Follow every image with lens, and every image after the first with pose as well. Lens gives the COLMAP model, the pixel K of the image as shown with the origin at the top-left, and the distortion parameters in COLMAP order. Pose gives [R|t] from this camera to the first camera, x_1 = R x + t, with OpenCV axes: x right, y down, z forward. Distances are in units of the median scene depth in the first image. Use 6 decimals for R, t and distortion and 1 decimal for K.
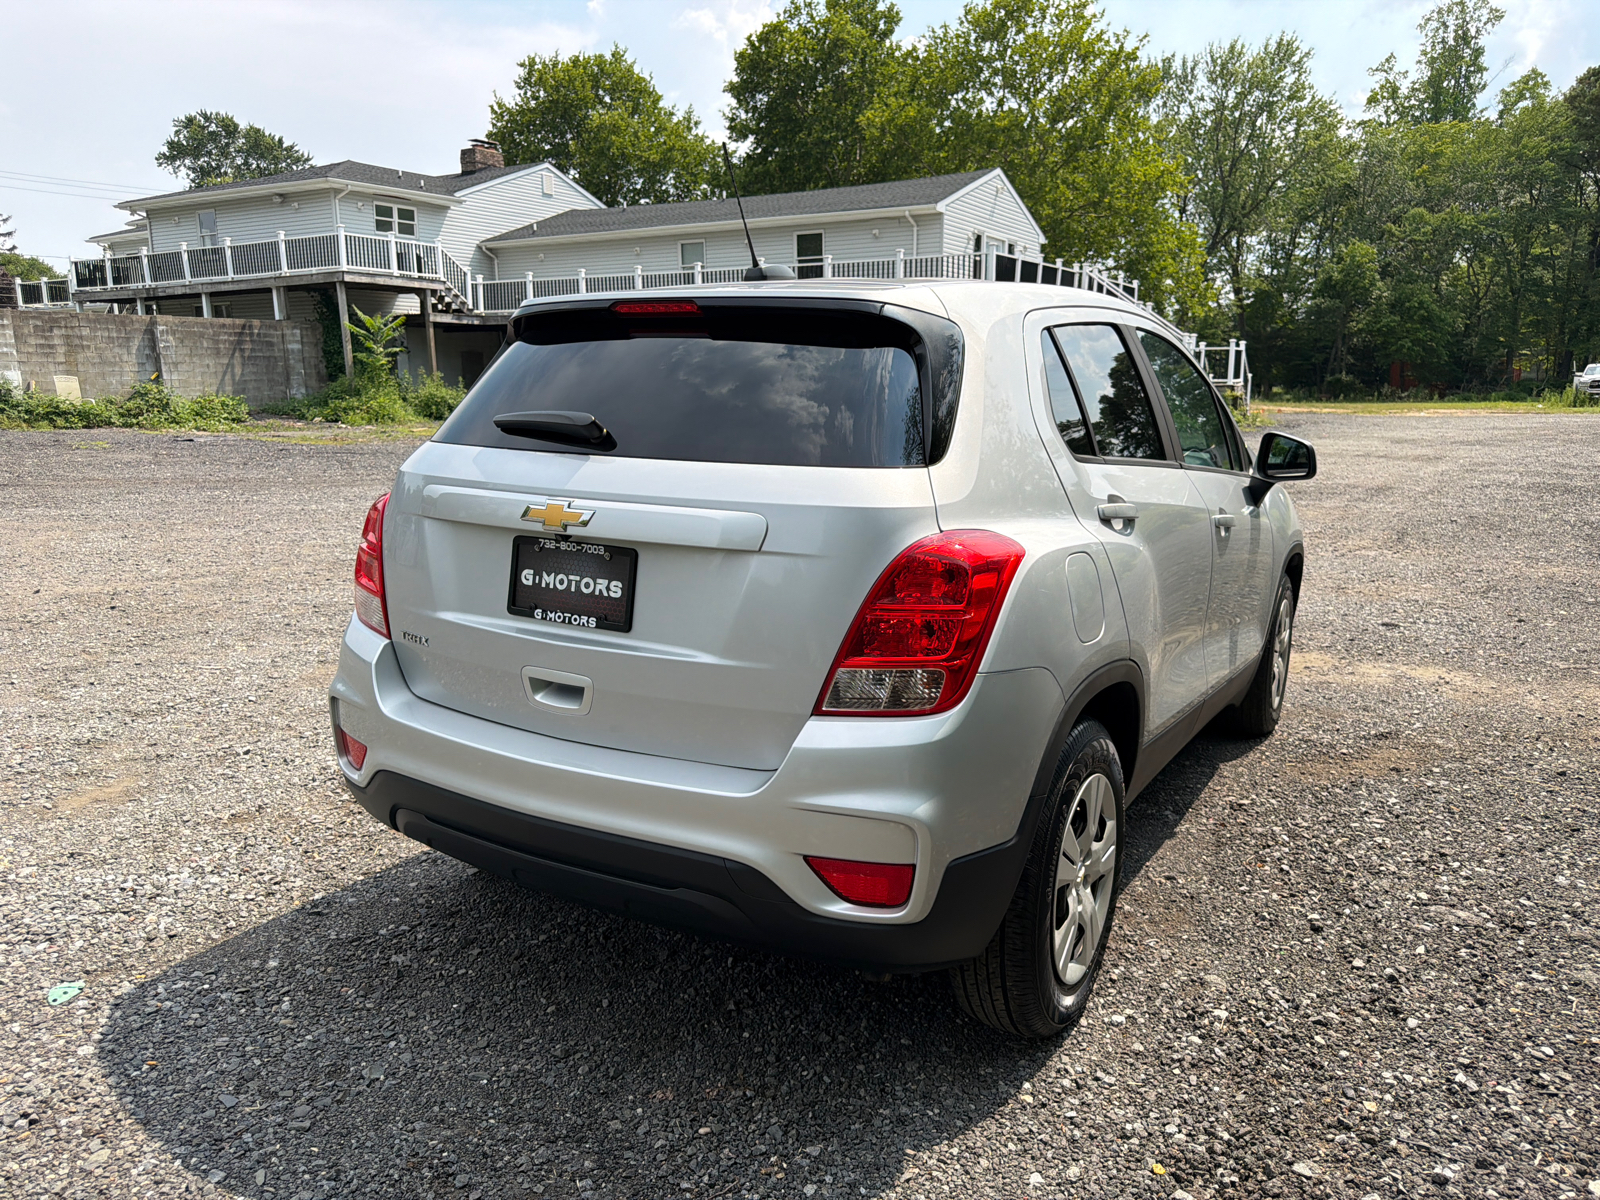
lens RADIAL K [[1155.1, 0, 803.9], [0, 1155.1, 601.2], [0, 0, 1]] dist [0.020187, -0.022562]
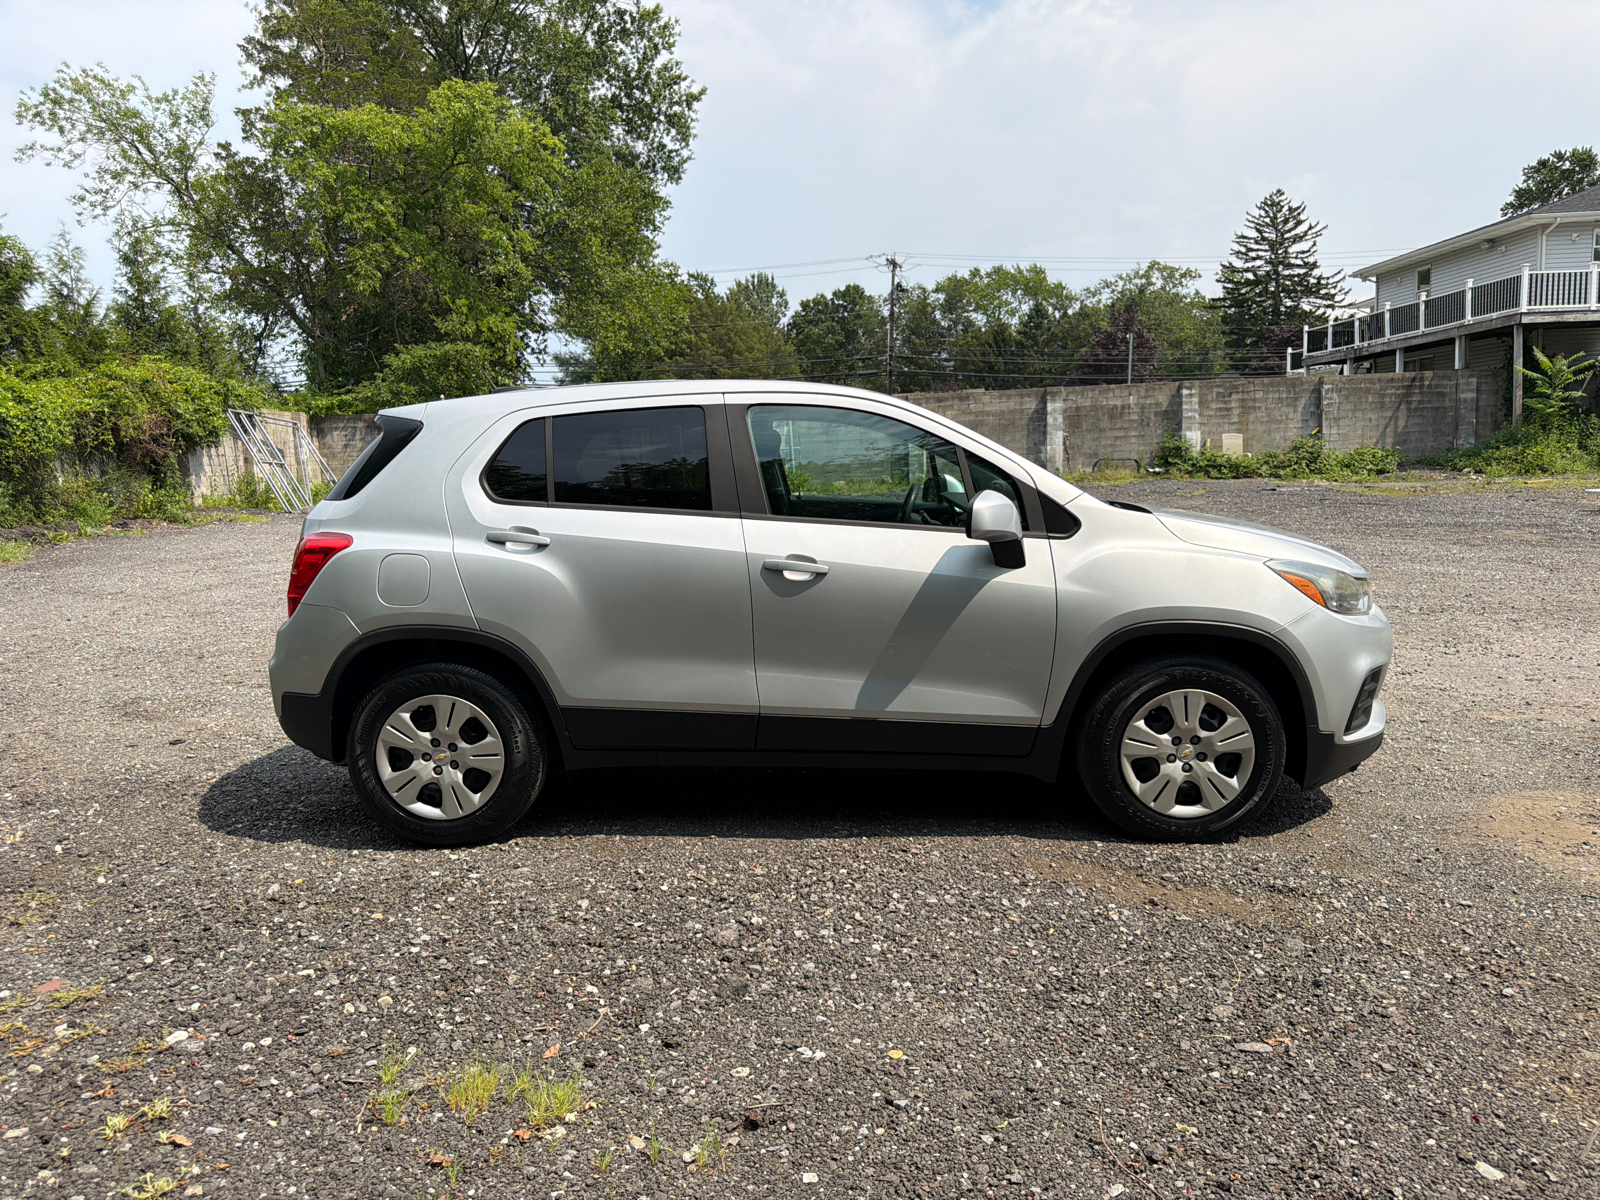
lens RADIAL K [[1155.1, 0, 790.0], [0, 1155.1, 603.7], [0, 0, 1]] dist [0.020187, -0.022562]
pose [[0.469166, 0.097821, -0.877675, 0.141895], [-0.133005, 0.990337, 0.039279, -0.007795], [0.873036, 0.098307, 0.477643, 0.046896]]
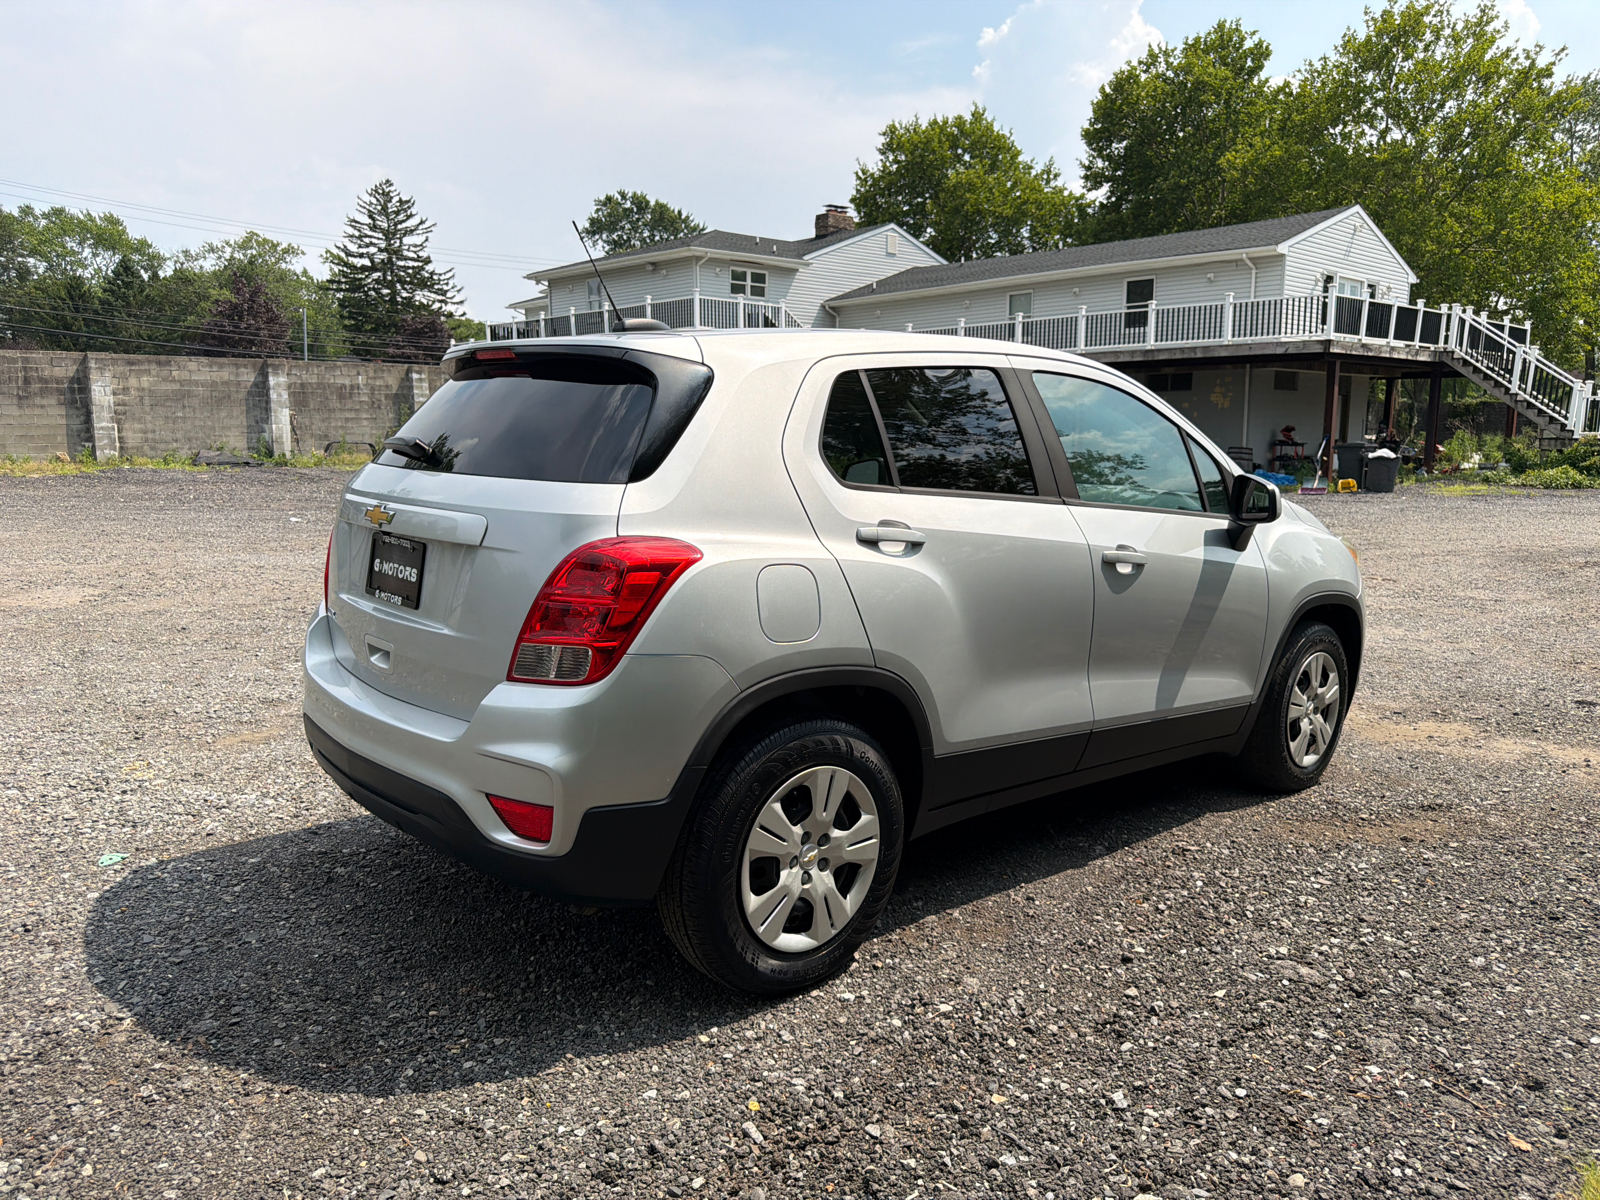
lens RADIAL K [[1155.1, 0, 800.8], [0, 1155.1, 600.5], [0, 0, 1]] dist [0.020187, -0.022562]
pose [[0.950598, 0.052488, -0.305956, 0.043464], [-0.065410, 0.997341, -0.032131, 0.002097], [0.303456, 0.050556, 0.951503, -0.005456]]
